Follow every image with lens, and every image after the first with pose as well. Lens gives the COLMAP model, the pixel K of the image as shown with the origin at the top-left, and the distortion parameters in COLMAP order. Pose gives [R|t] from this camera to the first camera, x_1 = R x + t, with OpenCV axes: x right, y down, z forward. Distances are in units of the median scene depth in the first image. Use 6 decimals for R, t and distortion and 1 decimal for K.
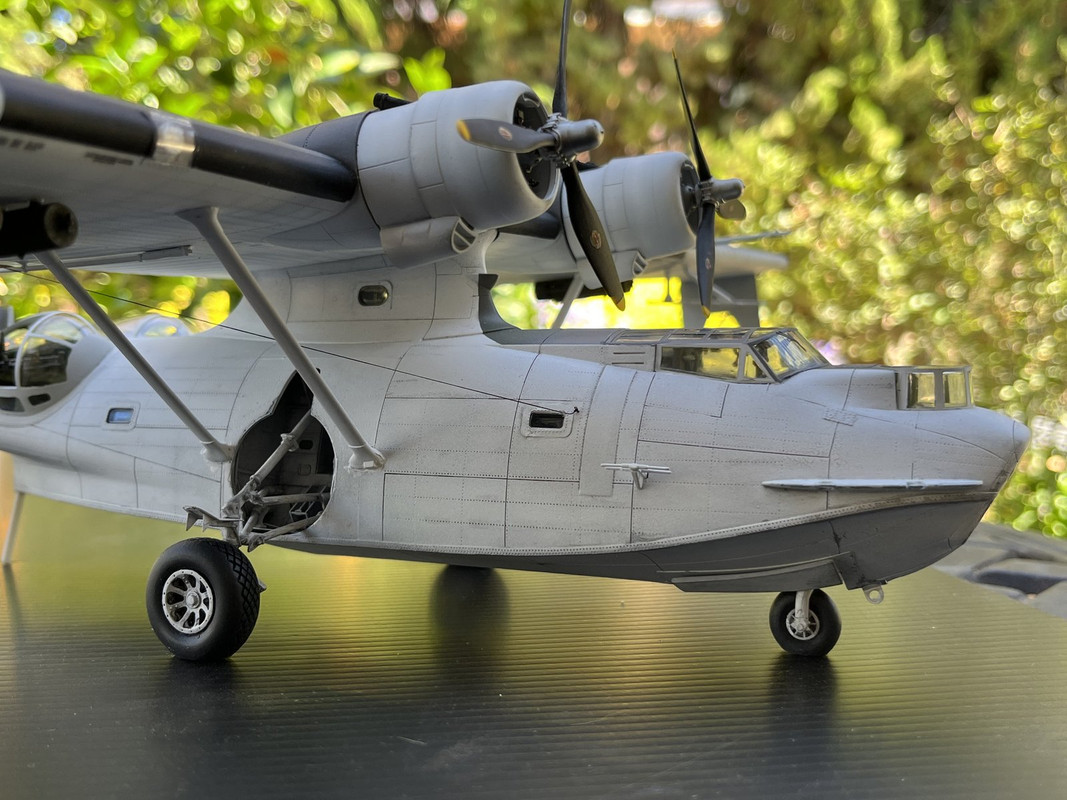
lens RADIAL K [[1154.3, 0, 533.5], [0, 1154.3, 400.0], [0, 0, 1]] dist [0.109923, -0.503267]
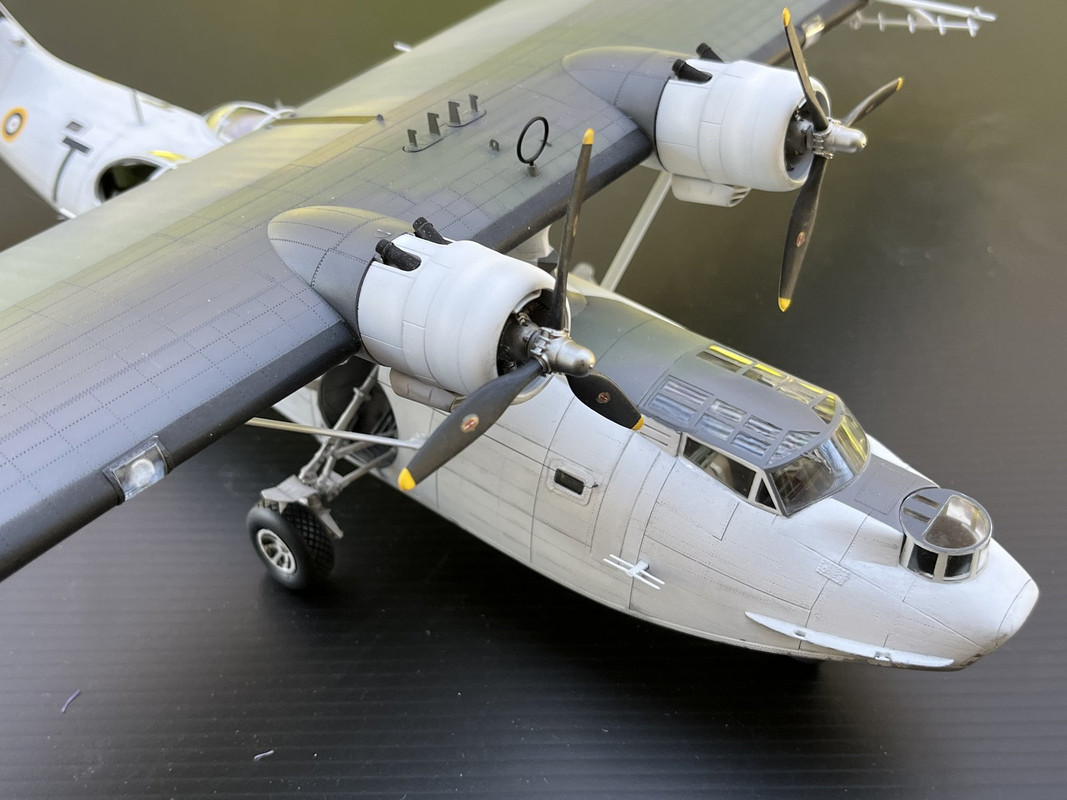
lens RADIAL K [[1154.3, 0, 533.5], [0, 1154.3, 400.0], [0, 0, 1]] dist [0.109923, -0.503267]
pose [[0.969343, 0.146587, -0.197194, 0.179768], [0.002151, 0.797456, 0.603373, -0.690976], [0.245700, -0.585300, 0.772693, 0.226445]]
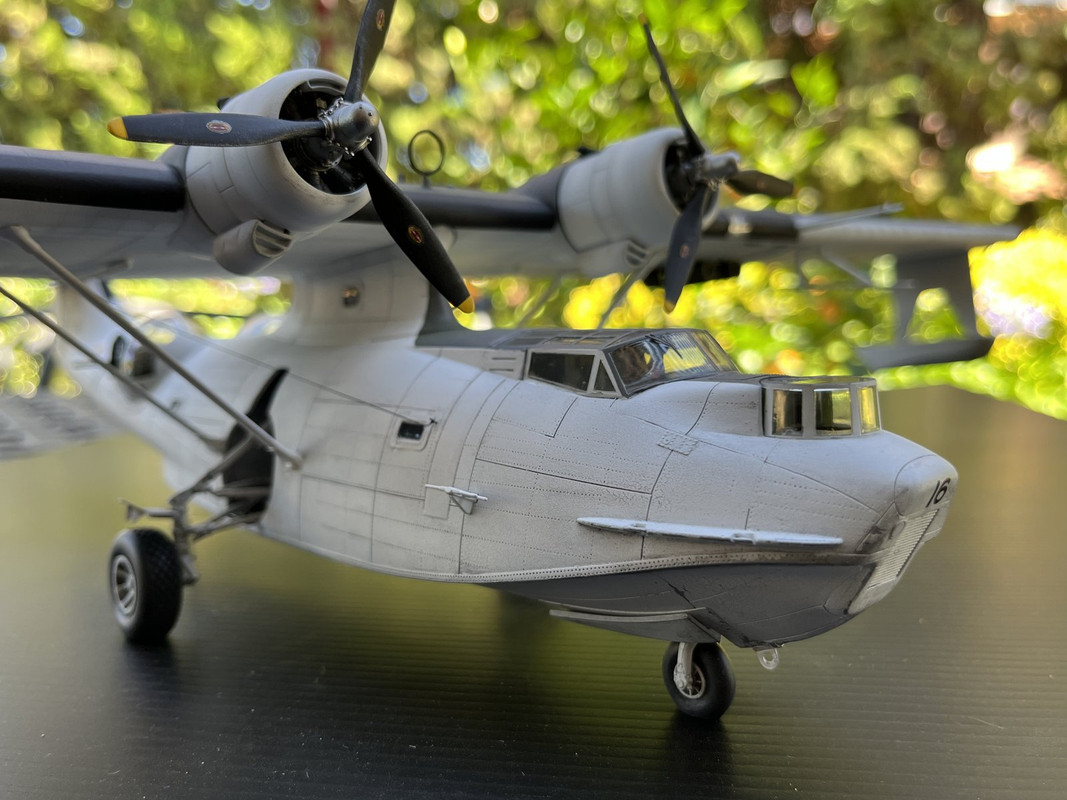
lens RADIAL K [[949.8, 0, 533.5], [0, 949.8, 400.0], [0, 0, 1]] dist [-0.001934, -0.004462]
pose [[0.918828, 0.021296, -0.394083, 0.413009], [-0.005638, 0.999149, 0.040850, -0.040155], [0.394617, -0.035313, 0.918167, 0.340419]]
